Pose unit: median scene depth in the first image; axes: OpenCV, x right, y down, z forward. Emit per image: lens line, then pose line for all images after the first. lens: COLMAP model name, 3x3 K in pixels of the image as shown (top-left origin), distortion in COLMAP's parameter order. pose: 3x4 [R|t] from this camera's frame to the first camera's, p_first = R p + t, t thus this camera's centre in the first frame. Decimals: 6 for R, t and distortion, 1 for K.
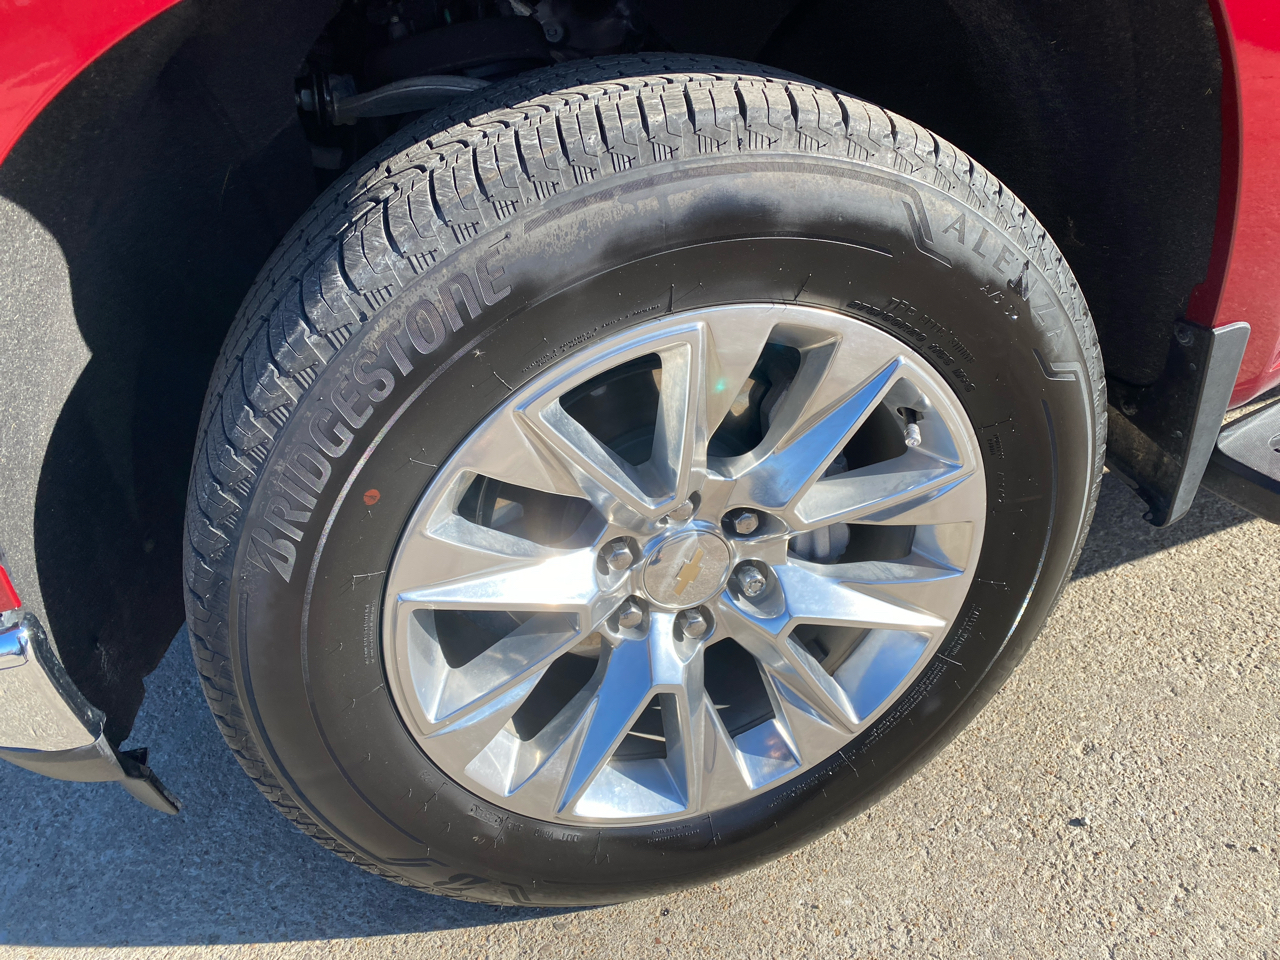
lens RADIAL K [[929.0, 0, 641.0], [0, 929.0, 463.3], [0, 0, 1]] dist [0.004326, 0.000534]
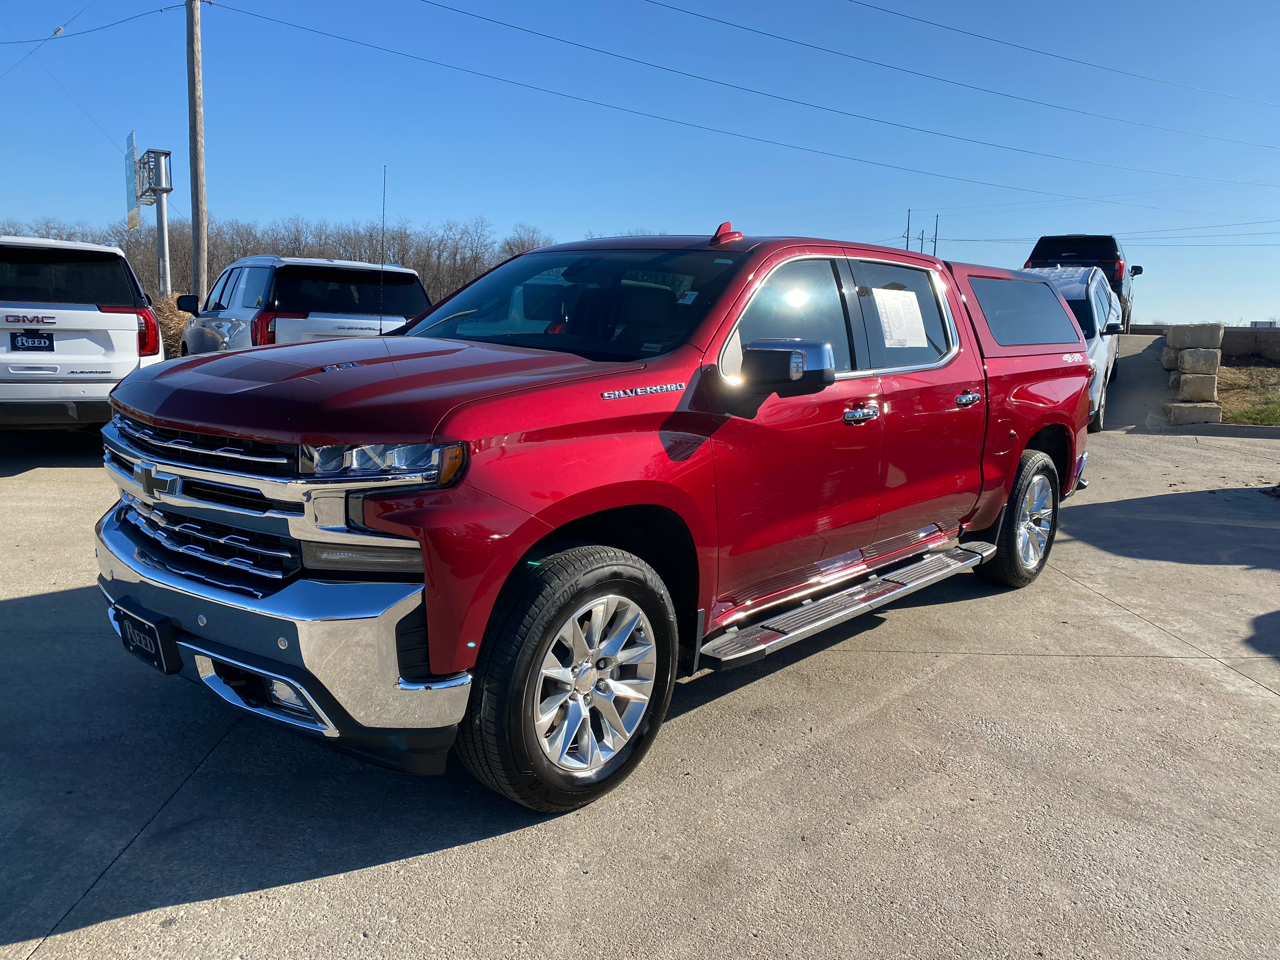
lens RADIAL K [[929.0, 0, 641.0], [0, 929.0, 463.3], [0, 0, 1]] dist [0.004326, 0.000534]
pose [[0.827213, 0.092663, 0.554196, -1.853991], [0.187092, 0.884604, -0.427168, 0.956073], [-0.529826, 0.457044, 0.714419, -2.033830]]
